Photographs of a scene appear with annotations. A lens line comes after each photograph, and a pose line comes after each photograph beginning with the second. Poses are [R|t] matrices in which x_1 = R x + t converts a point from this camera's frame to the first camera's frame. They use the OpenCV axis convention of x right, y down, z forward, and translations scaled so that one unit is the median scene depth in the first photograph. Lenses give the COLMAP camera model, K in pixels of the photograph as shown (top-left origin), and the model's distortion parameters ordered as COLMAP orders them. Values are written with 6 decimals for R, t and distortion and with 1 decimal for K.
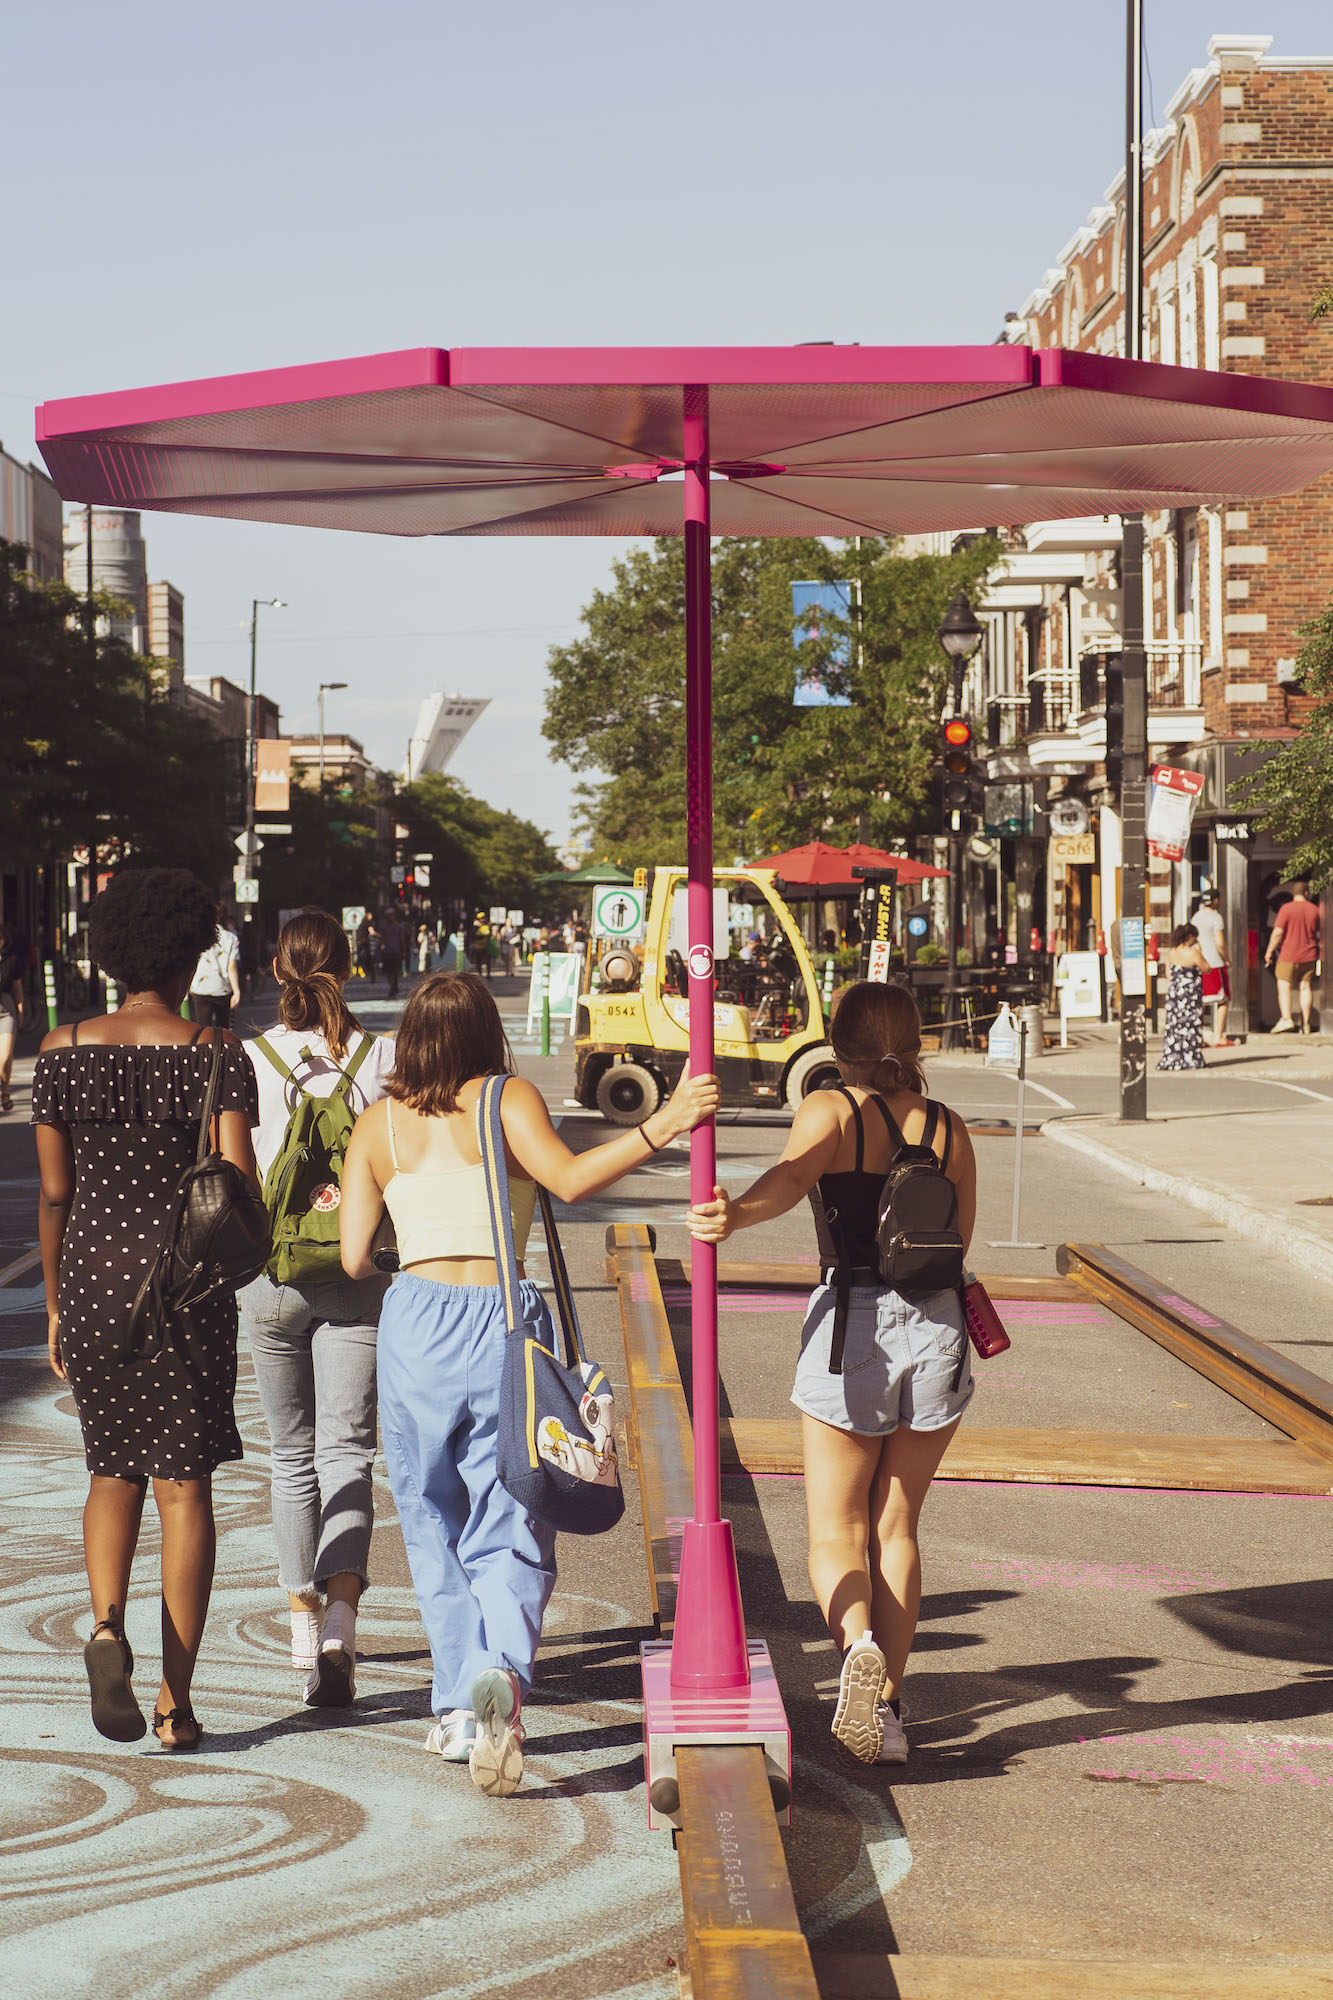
lens RADIAL K [[4982.2, 0, 824.0], [0, 4982.2, 998.8], [0, 0, 1]] dist [0.029944, -1.436475]
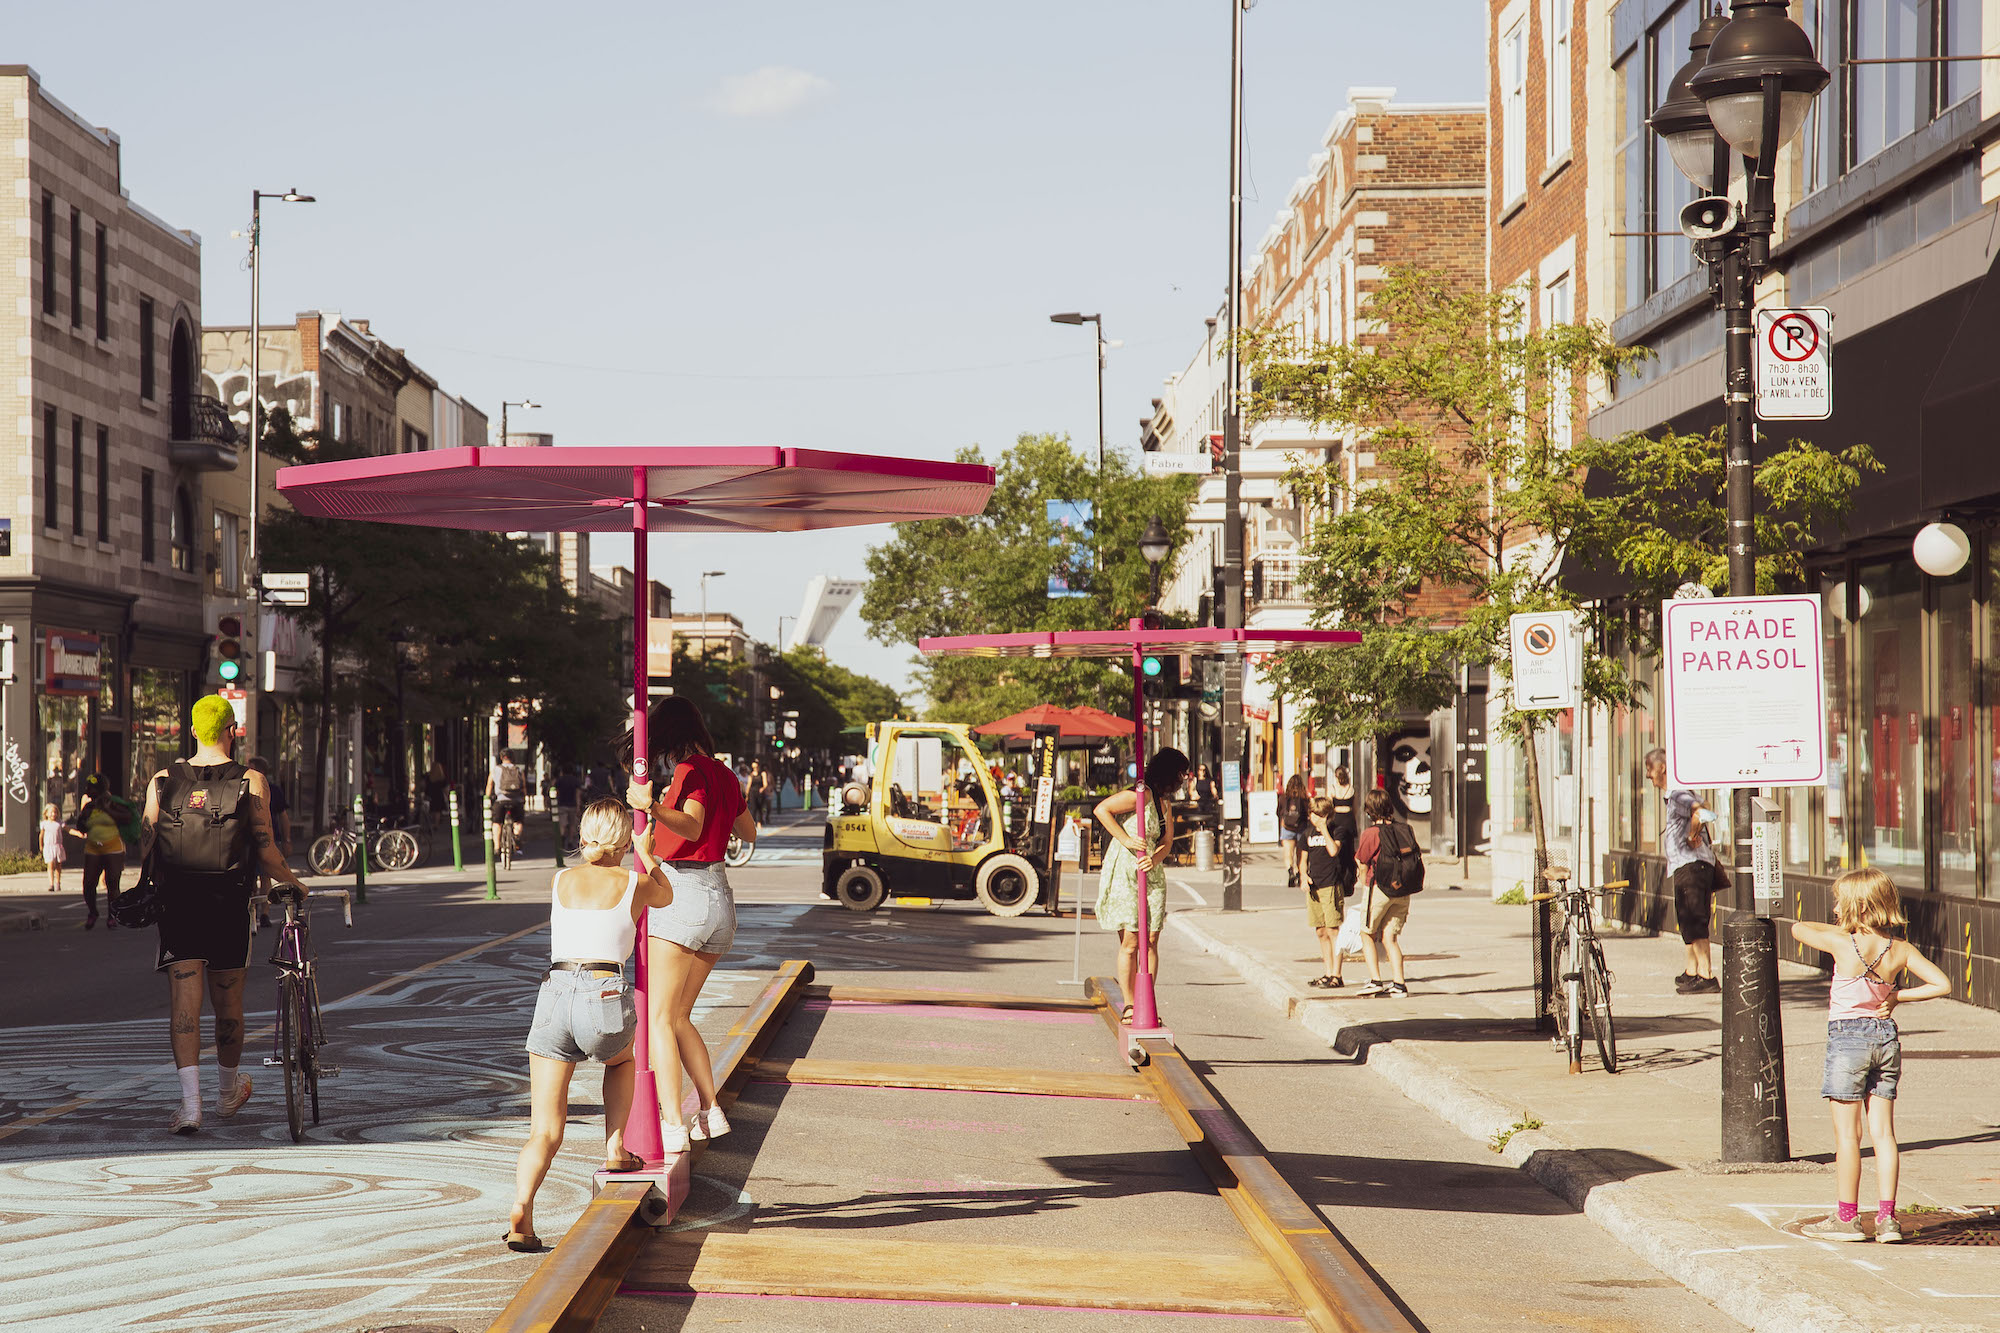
lens RADIAL K [[4290.9, 0, 1000.0], [0, 4290.9, 666.5], [0, 0, 1]] dist [0.085600, 0.357903]
pose [[0.999251, 0.005953, -0.038248, 0.025871], [-0.007475, 0.999180, -0.039784, 0.002895], [0.037979, 0.040040, 0.998476, -0.103947]]
